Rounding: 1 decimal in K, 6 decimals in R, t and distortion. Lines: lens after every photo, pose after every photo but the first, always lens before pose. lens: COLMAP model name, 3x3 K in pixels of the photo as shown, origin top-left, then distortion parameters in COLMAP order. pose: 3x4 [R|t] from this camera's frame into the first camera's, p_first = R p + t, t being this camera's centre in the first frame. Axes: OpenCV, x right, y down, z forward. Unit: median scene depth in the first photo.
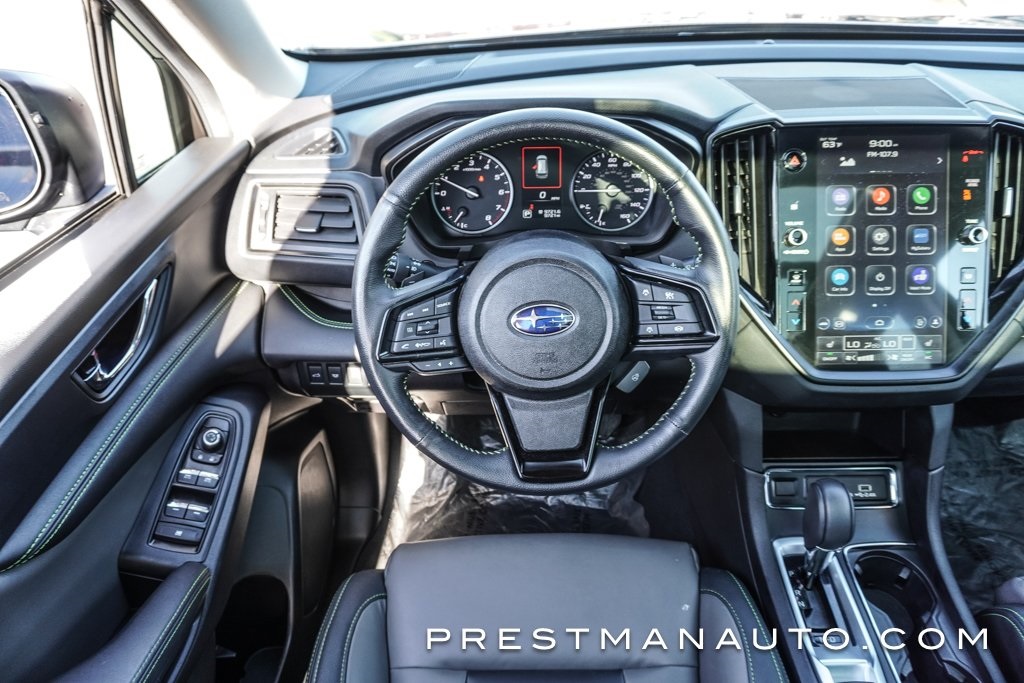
lens RADIAL K [[691.4, 0, 512.0], [0, 691.4, 341.5], [0, 0, 1]] dist [-0.051683, 0.052646]
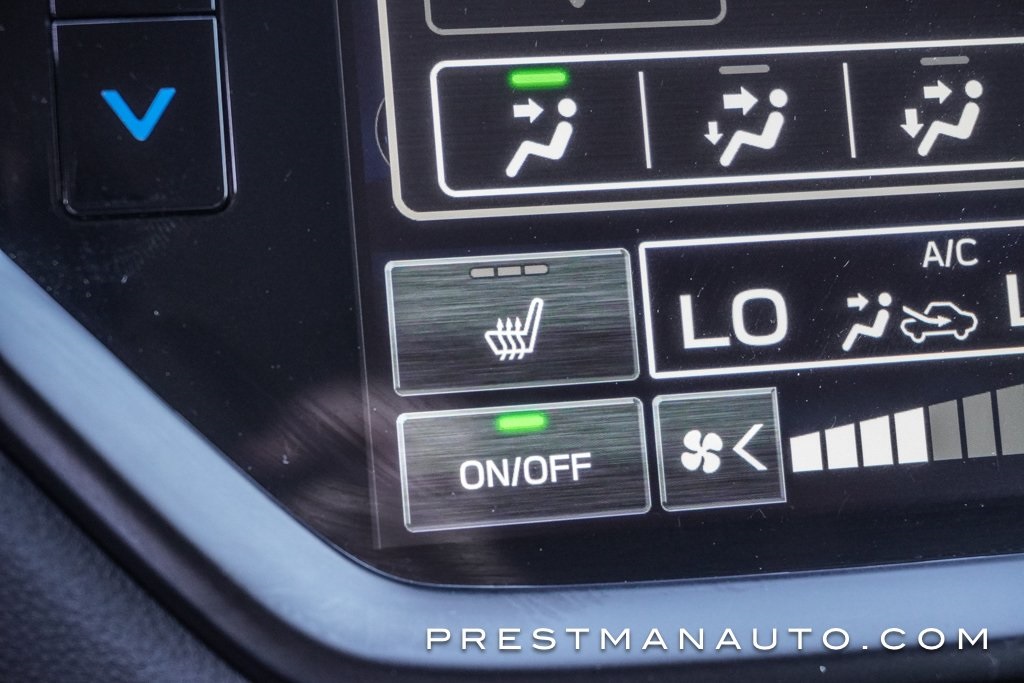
lens RADIAL K [[2298.6, 0, 512.0], [0, 2298.6, 341.5], [0, 0, 1]] dist [0.003924, -0.035620]
pose [[0.976178, -0.048341, 0.211516, 0.396685], [0.078894, 0.987217, -0.138485, 0.054247], [-0.202118, 0.151874, 0.967514, 0.677604]]
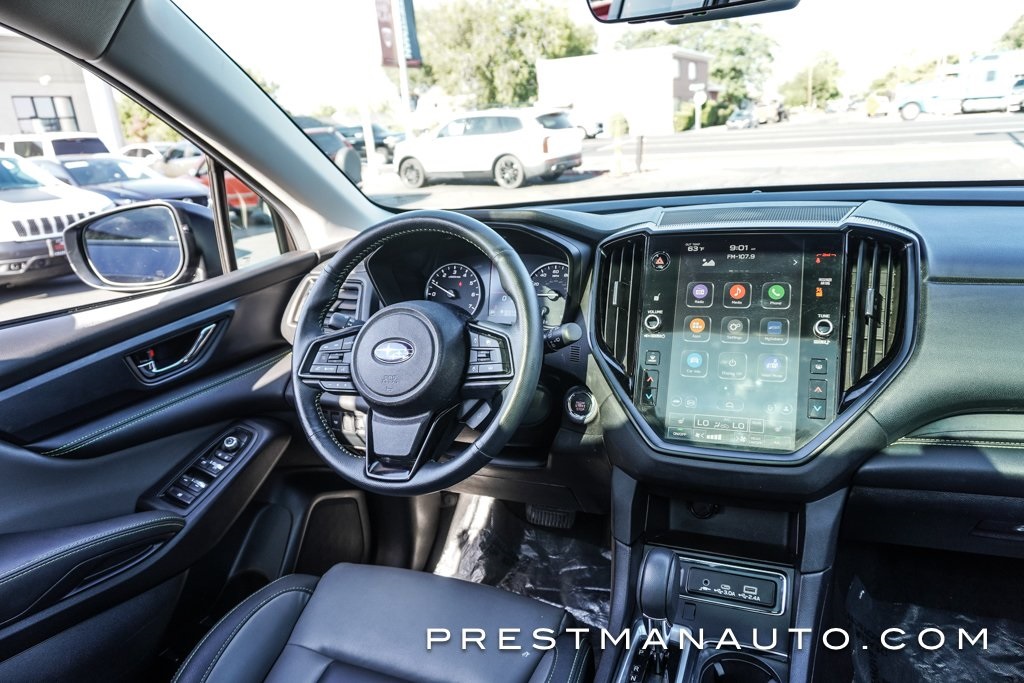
lens RADIAL K [[691.4, 0, 512.0], [0, 691.4, 341.5], [0, 0, 1]] dist [-0.051683, 0.052646]
pose [[0.915304, 0.055642, -0.398901, 0.655158], [-0.169506, 0.951646, -0.256198, 0.211445], [0.365357, 0.302115, 0.880477, -0.090303]]
